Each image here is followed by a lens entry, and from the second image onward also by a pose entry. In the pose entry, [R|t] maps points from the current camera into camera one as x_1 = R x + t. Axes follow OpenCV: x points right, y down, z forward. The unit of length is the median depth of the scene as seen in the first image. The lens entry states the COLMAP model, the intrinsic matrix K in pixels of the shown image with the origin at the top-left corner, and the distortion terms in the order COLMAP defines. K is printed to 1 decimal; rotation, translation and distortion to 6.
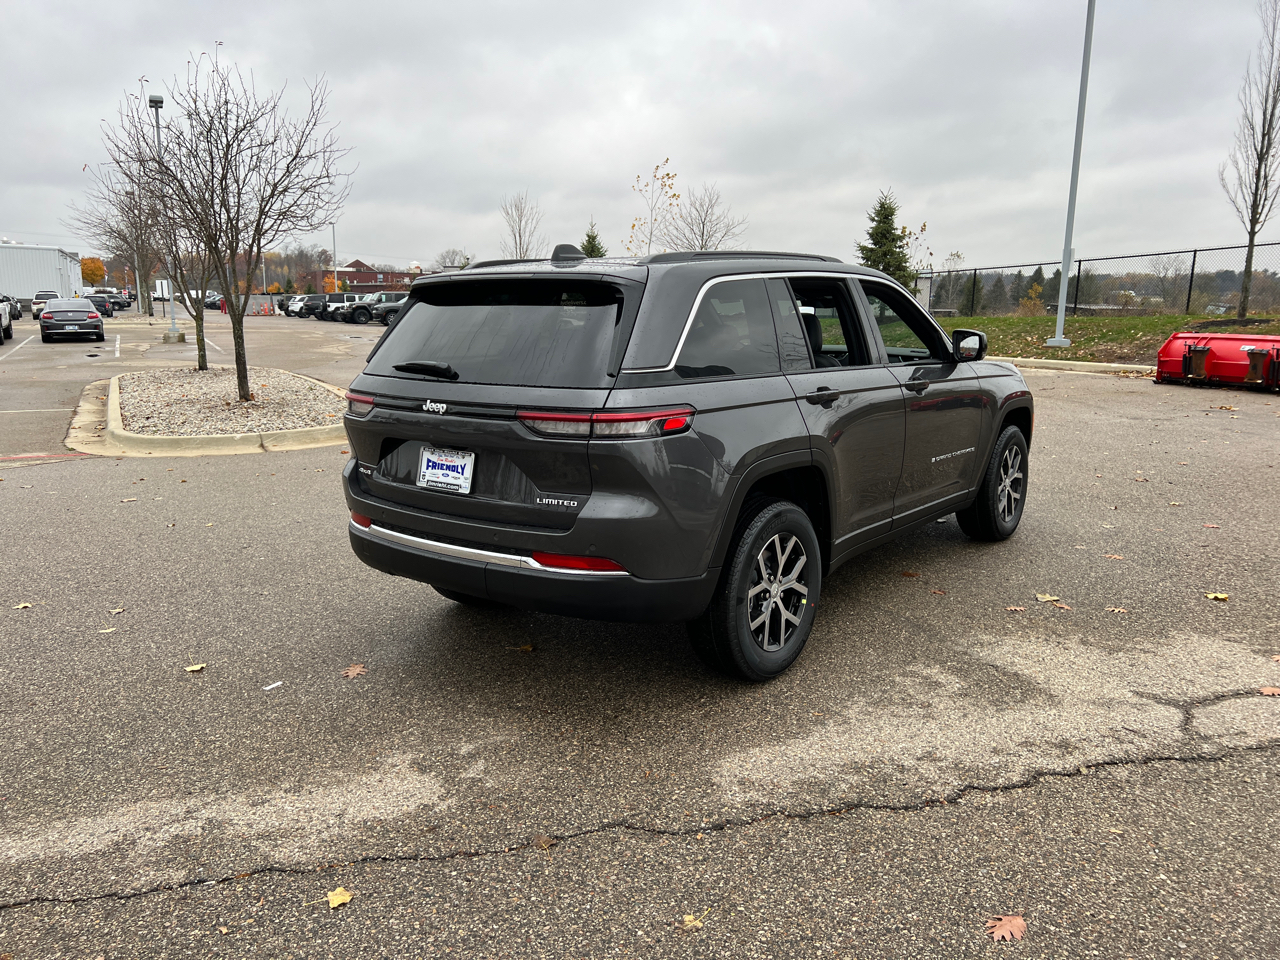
lens RADIAL K [[954.7, 0, 637.7], [0, 954.7, 478.6], [0, 0, 1]] dist [0.049741, -0.050400]
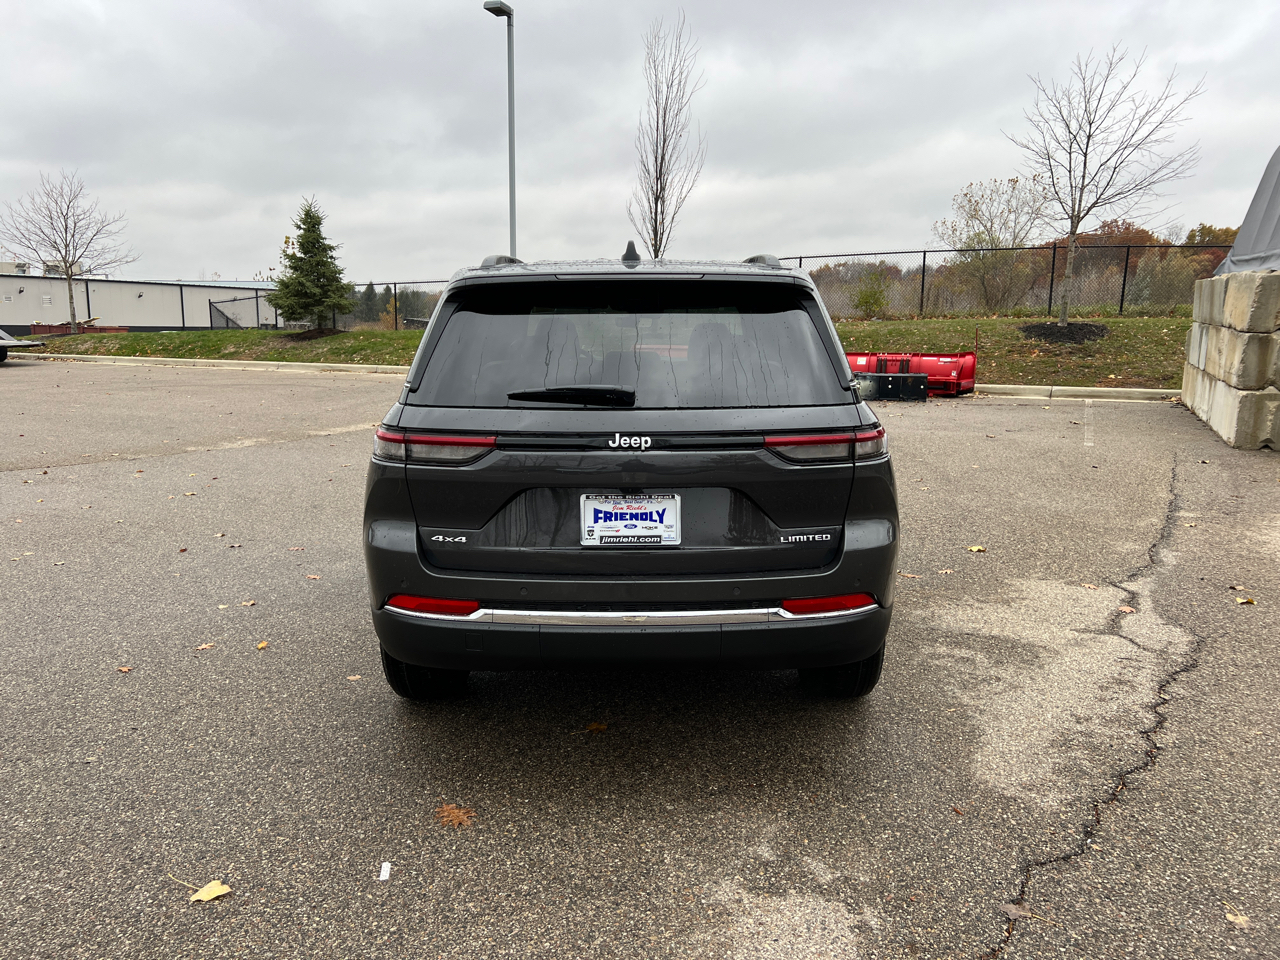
lens RADIAL K [[954.7, 0, 639.4], [0, 954.7, 482.2], [0, 0, 1]] dist [0.049741, -0.050400]
pose [[0.788079, -0.101576, 0.607136, -0.658658], [0.107506, 0.993845, 0.026727, -0.059319], [-0.606114, 0.044208, 0.794148, 0.361091]]
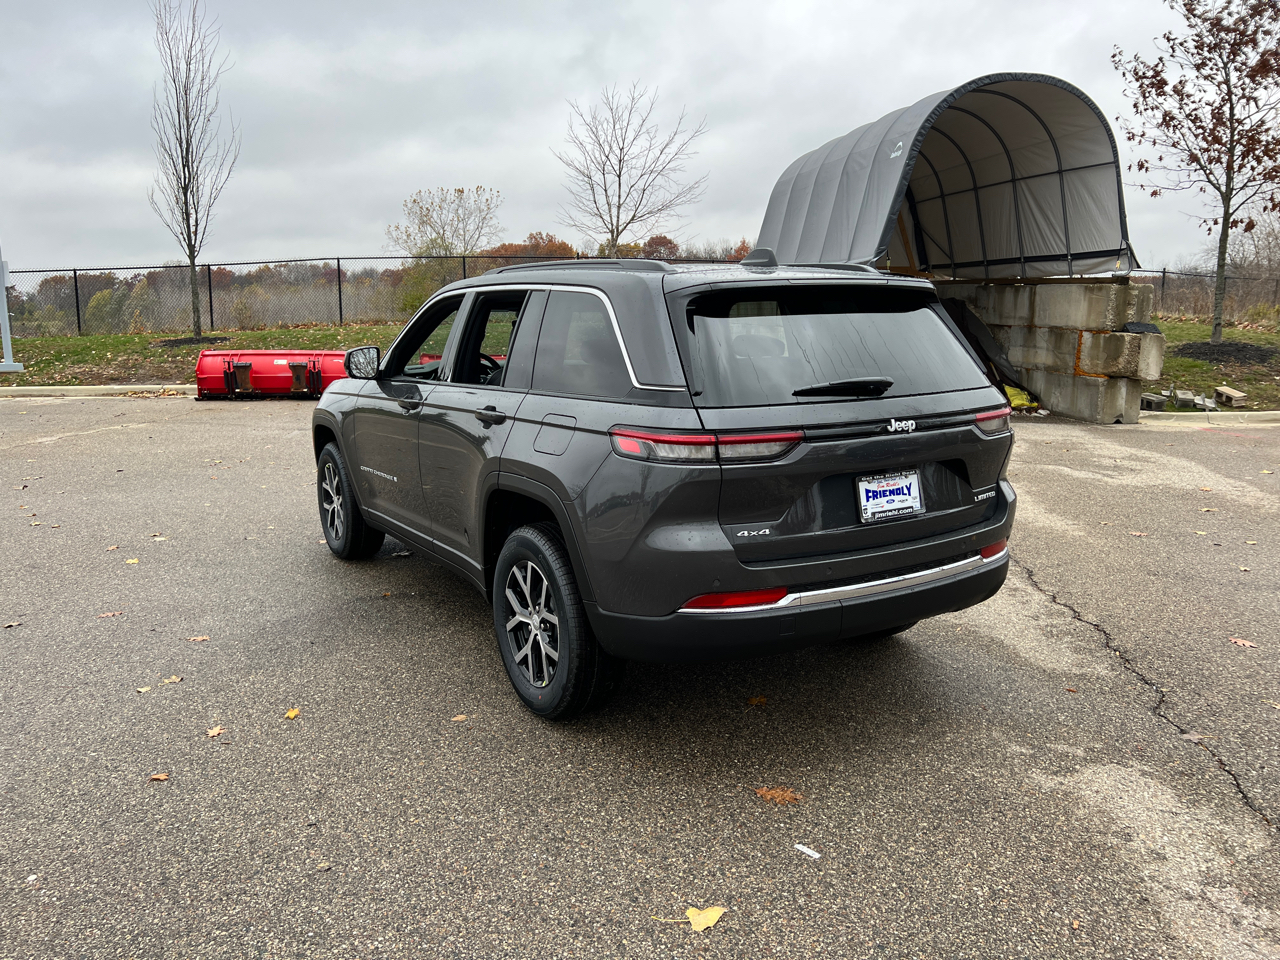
lens RADIAL K [[954.7, 0, 649.1], [0, 954.7, 486.6], [0, 0, 1]] dist [0.049741, -0.050400]
pose [[0.339171, -0.163388, 0.926427, -1.088459], [0.176439, 0.978374, 0.107954, -0.151448], [-0.924030, 0.126843, 0.360664, 0.867997]]
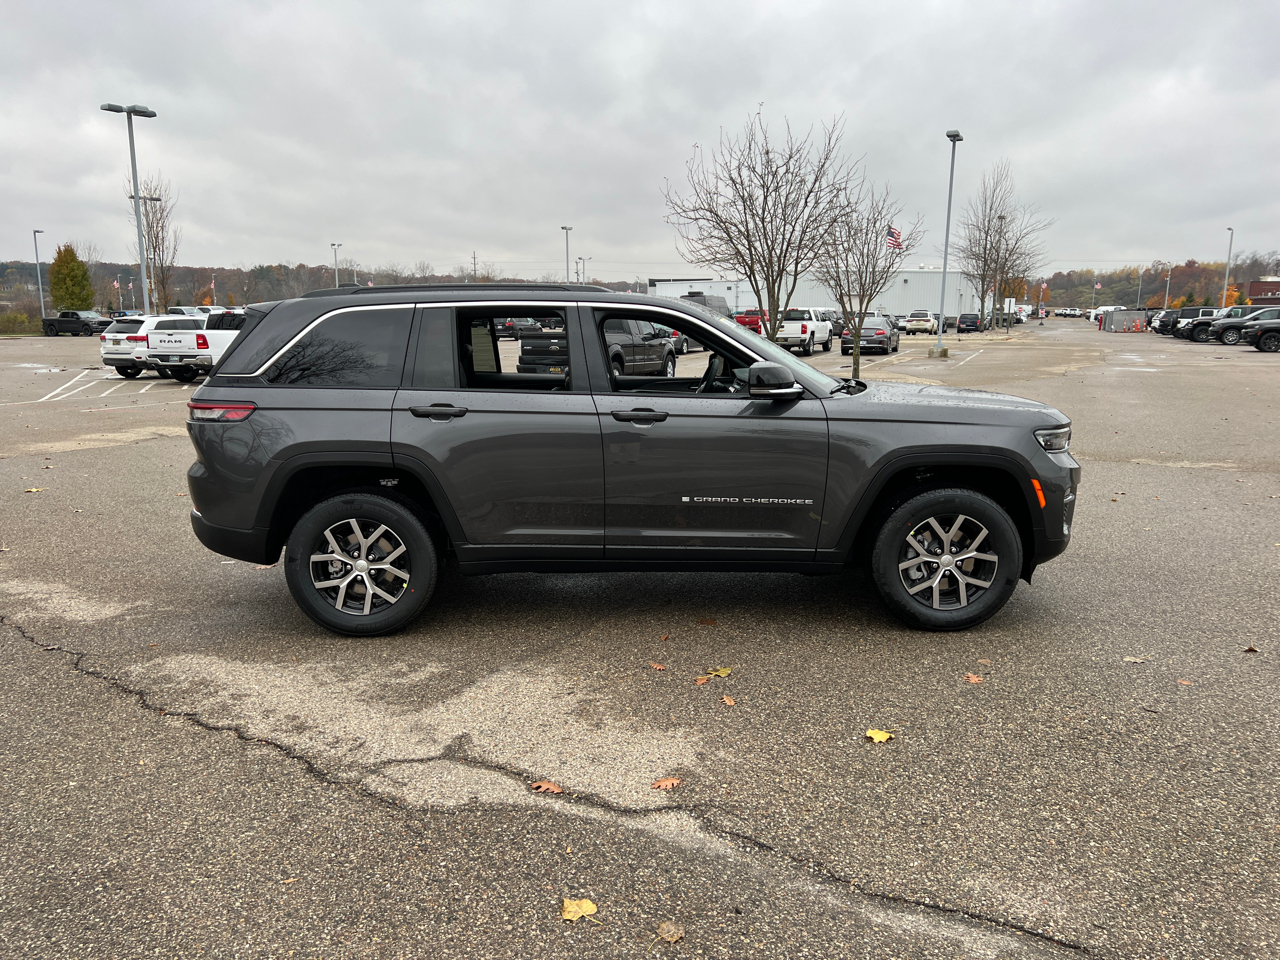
lens RADIAL K [[954.7, 0, 640.1], [0, 954.7, 490.7], [0, 0, 1]] dist [0.049741, -0.050400]
pose [[0.631129, 0.137221, -0.763444, 1.355919], [-0.140042, 0.988212, 0.061851, -0.107584], [0.762932, 0.067878, 0.642905, 0.507877]]
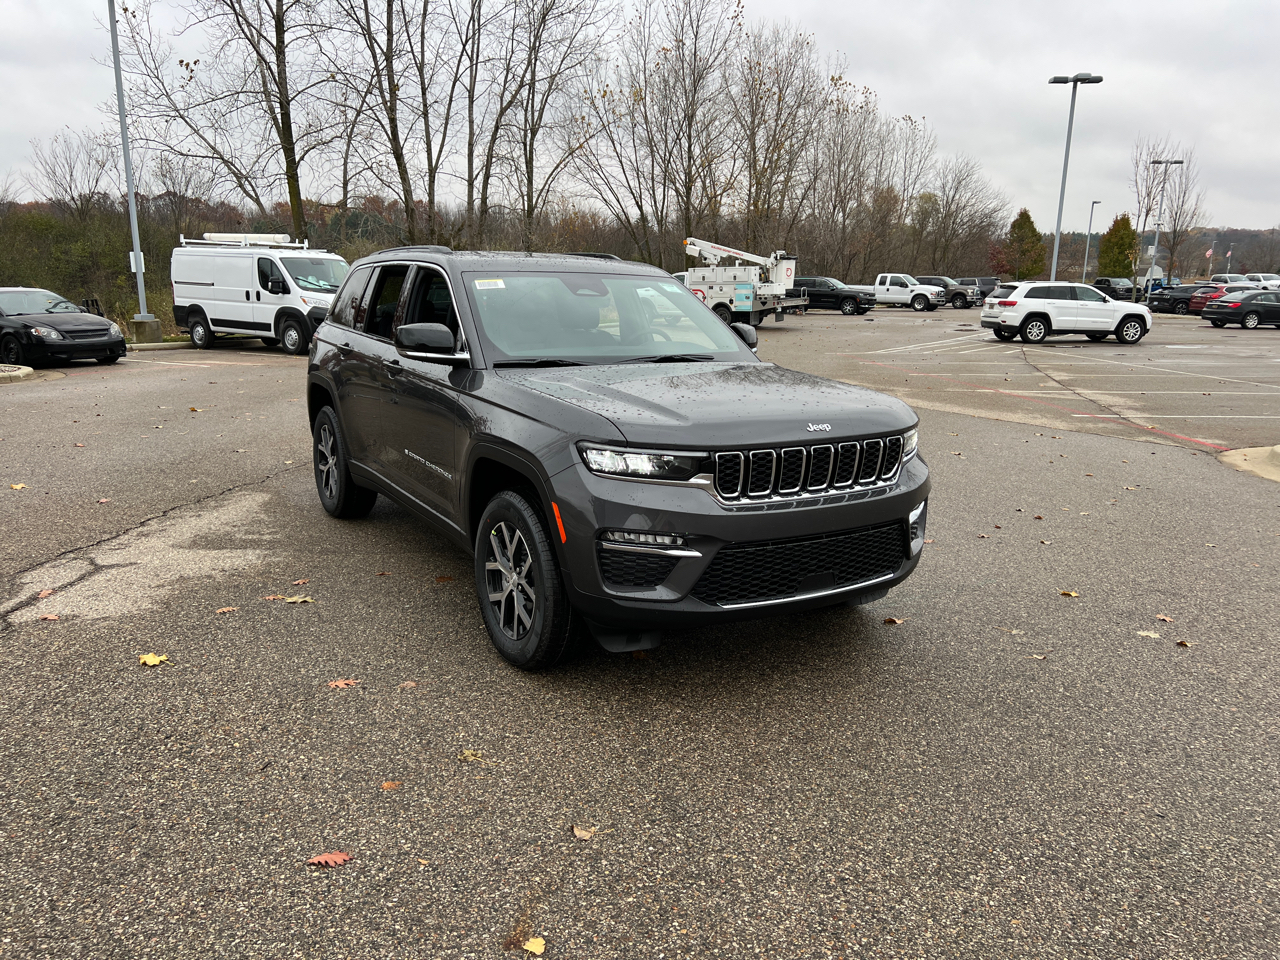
lens RADIAL K [[954.7, 0, 643.1], [0, 954.7, 487.5], [0, 0, 1]] dist [0.049741, -0.050400]
pose [[-0.342062, 0.196417, -0.918920, 1.550077], [-0.190265, 0.943177, 0.272427, -0.405954], [0.920213, 0.268025, -0.285253, 2.077311]]
